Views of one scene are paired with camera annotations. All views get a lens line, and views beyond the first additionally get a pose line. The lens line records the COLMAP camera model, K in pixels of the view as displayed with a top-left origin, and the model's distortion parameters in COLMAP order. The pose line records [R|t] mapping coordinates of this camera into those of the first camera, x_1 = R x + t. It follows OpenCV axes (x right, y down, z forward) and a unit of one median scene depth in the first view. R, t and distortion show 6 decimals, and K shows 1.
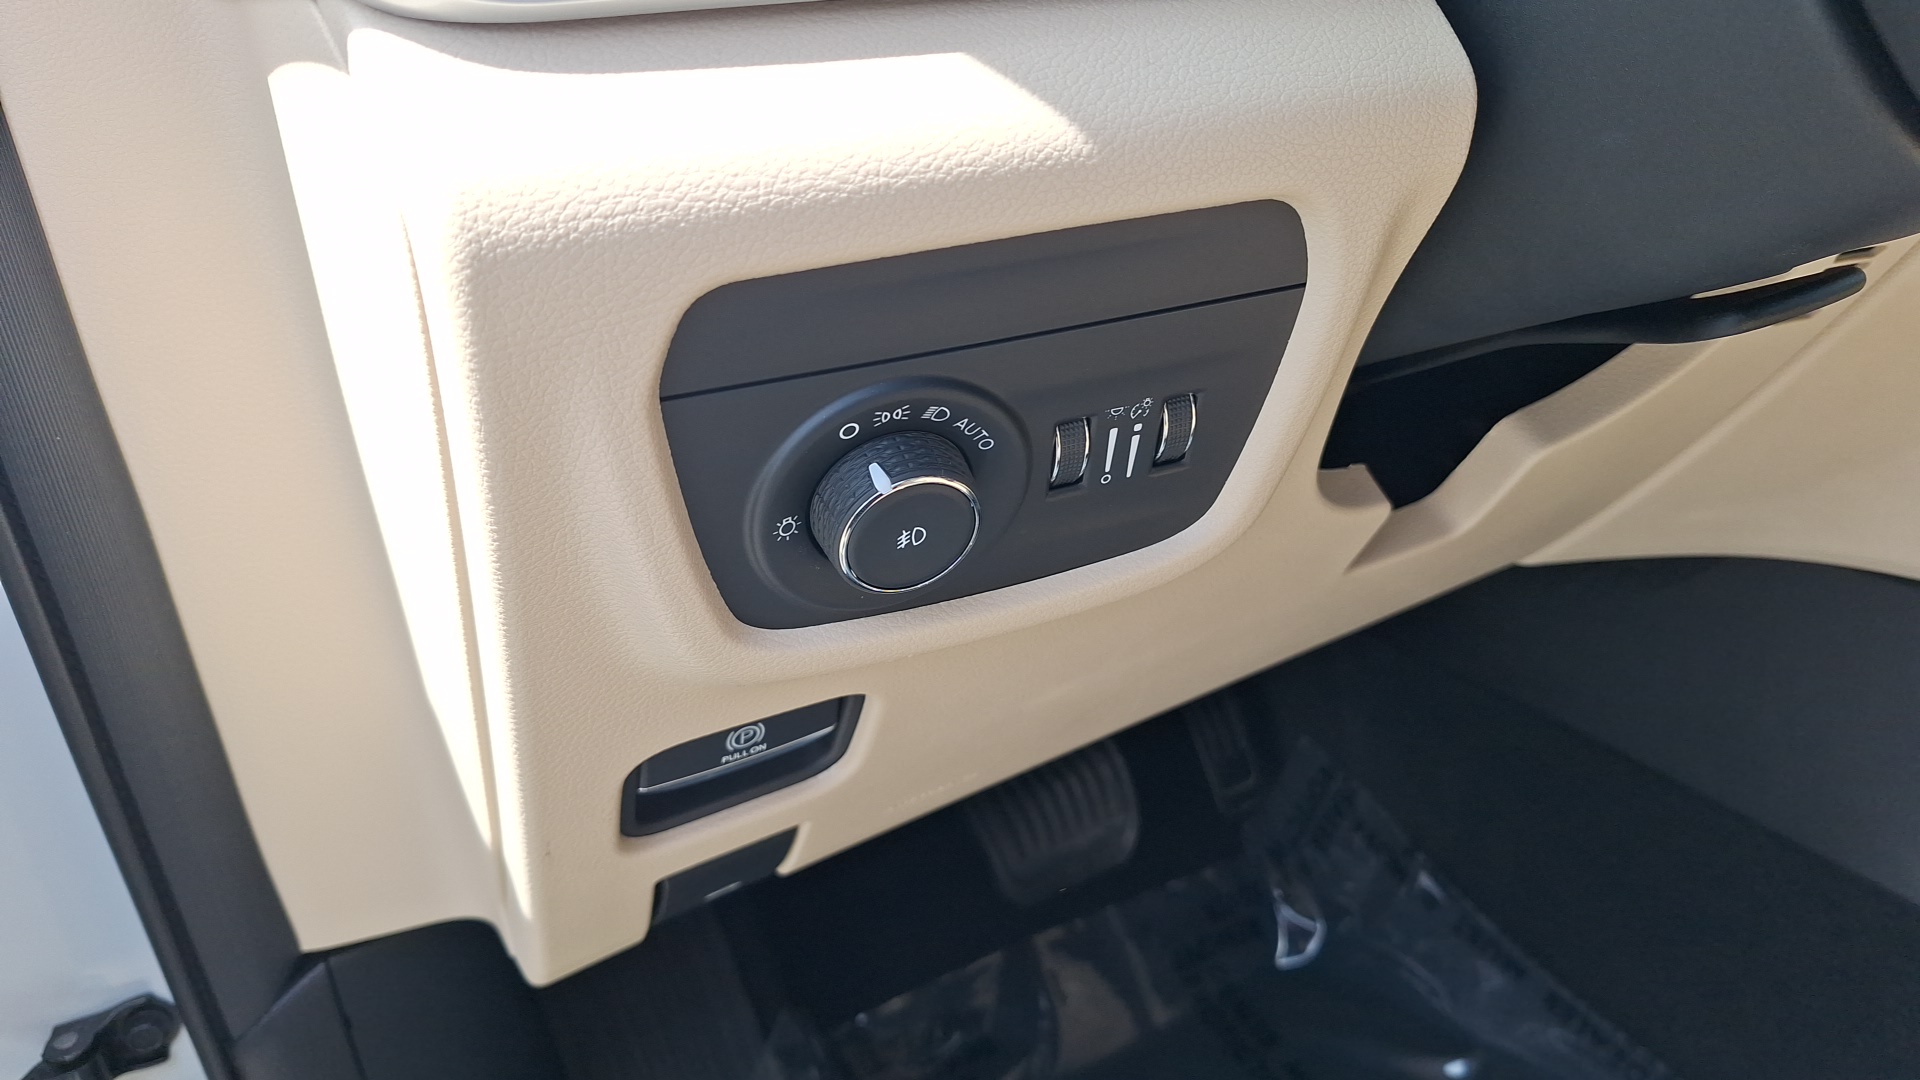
lens RADIAL K [[1330.6, 0, 968.2], [0, 1330.6, 500.2], [0, 0, 1]] dist [0.059618, -0.065892]
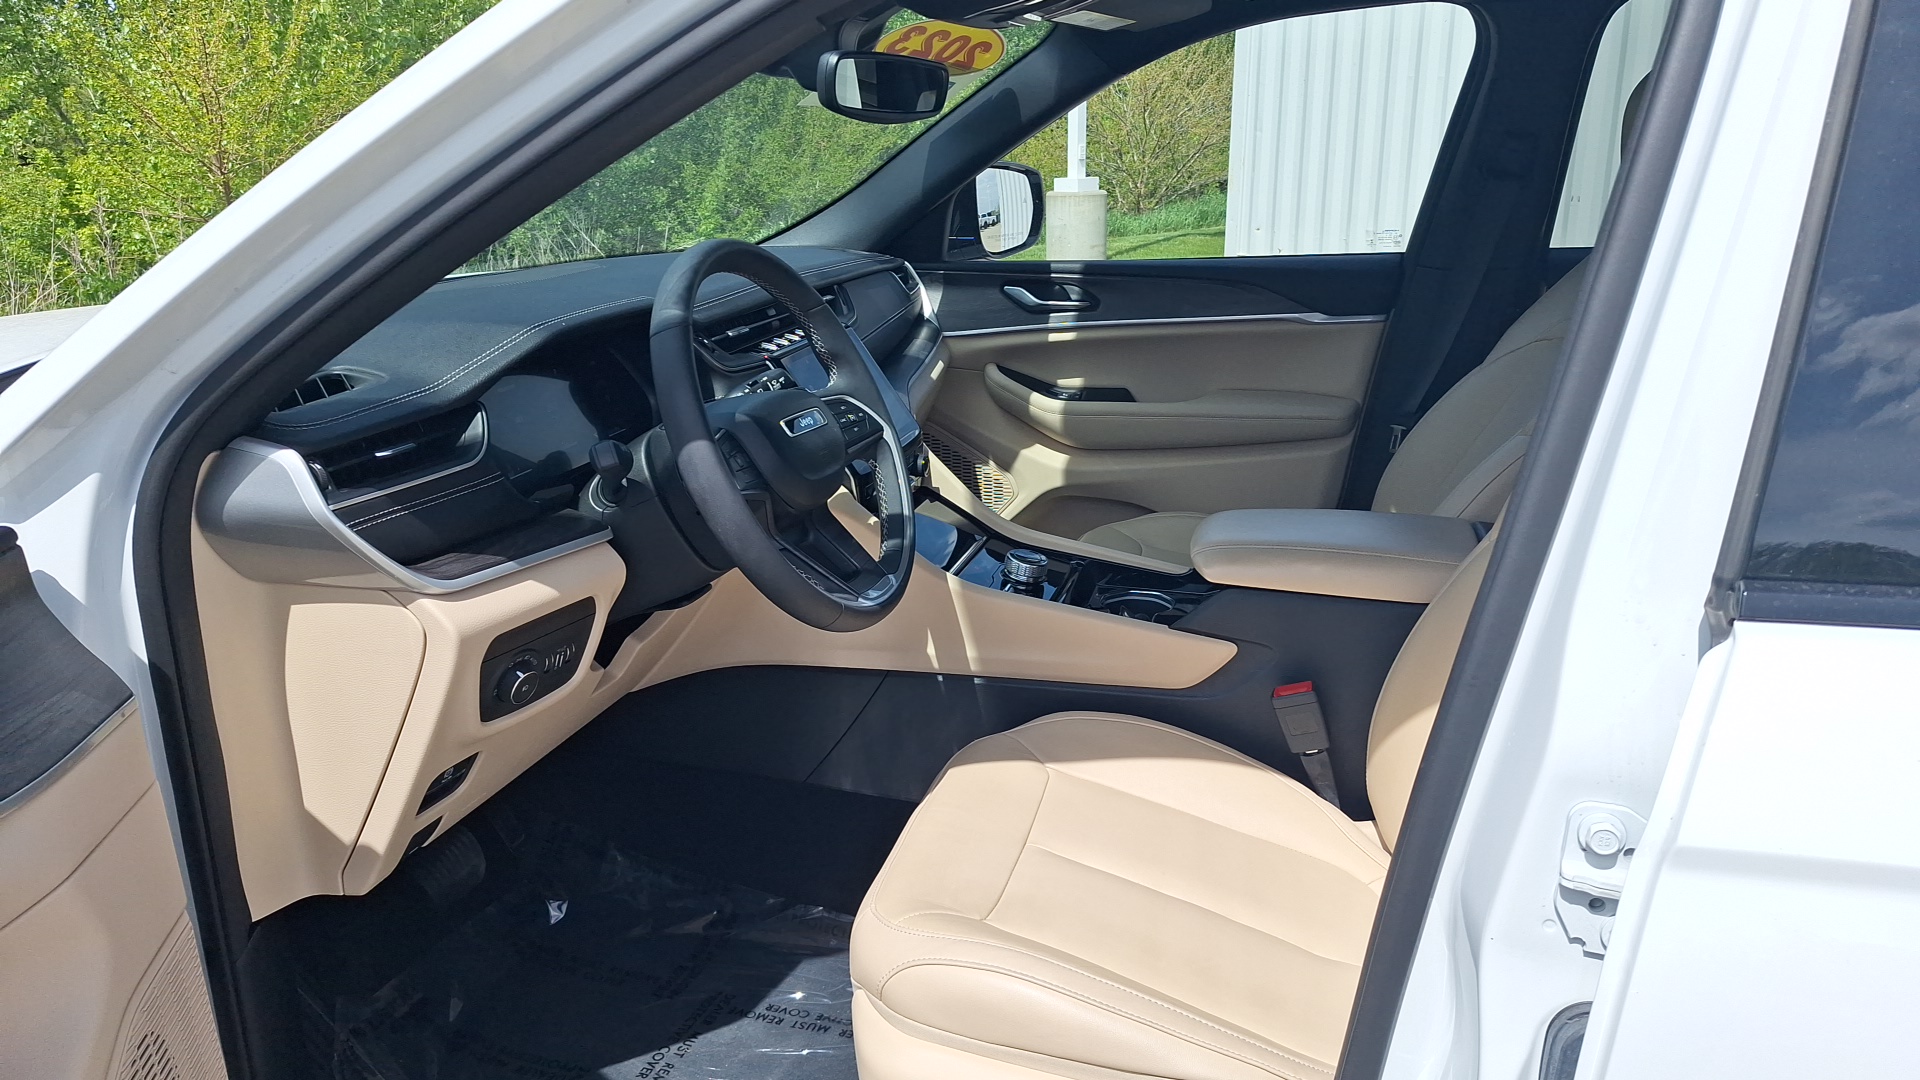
lens RADIAL K [[1318.5, 0, 957.8], [0, 1318.5, 531.0], [0, 0, 1]] dist [0.066851, -0.074280]
pose [[0.728169, -0.128929, 0.673162, -1.329737], [0.237442, 0.968782, -0.071296, 0.125205], [-0.642955, 0.211753, 0.736050, -2.254164]]
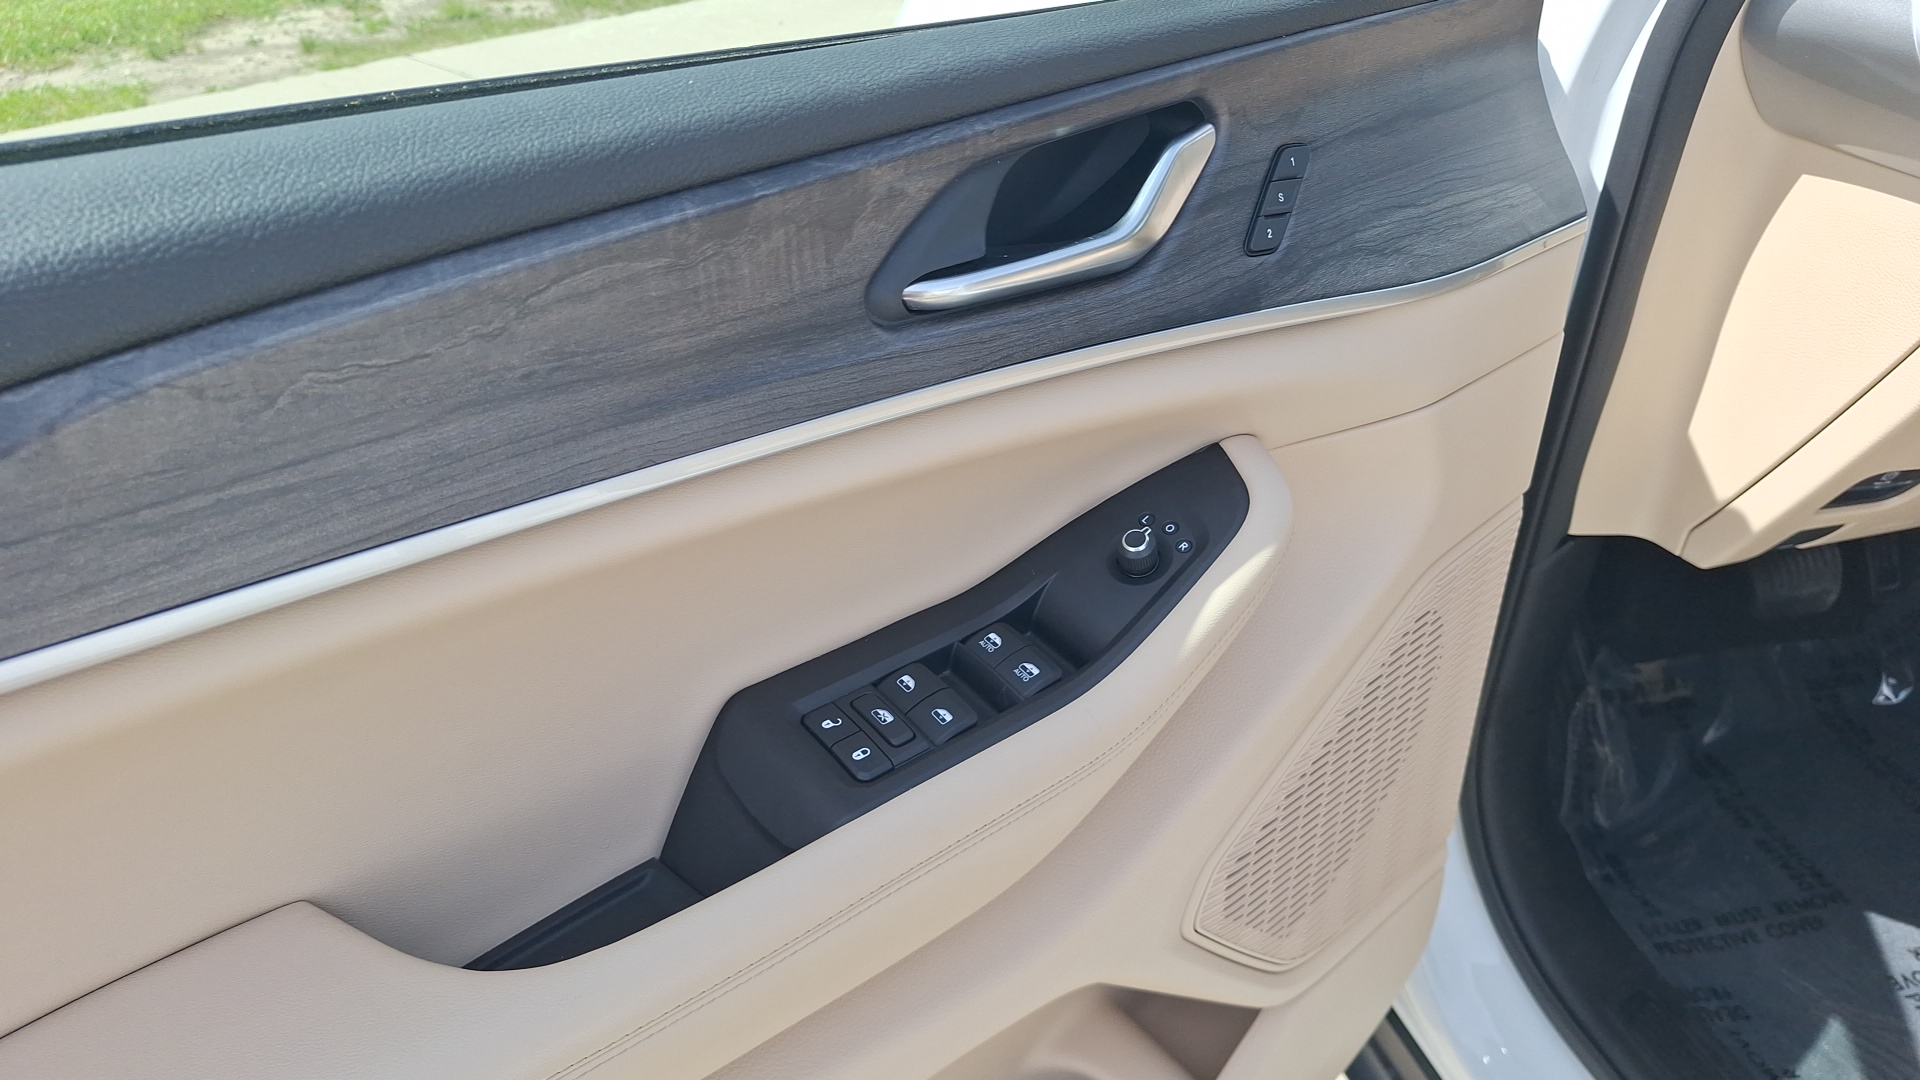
lens RADIAL K [[1318.5, 0, 957.8], [0, 1318.5, 531.0], [0, 0, 1]] dist [0.066851, -0.074280]
pose [[0.965622, 0.201943, -0.163685, -1.278404], [-0.172418, 0.968791, 0.178089, 0.132639], [0.194540, -0.143745, 0.970305, -1.501569]]
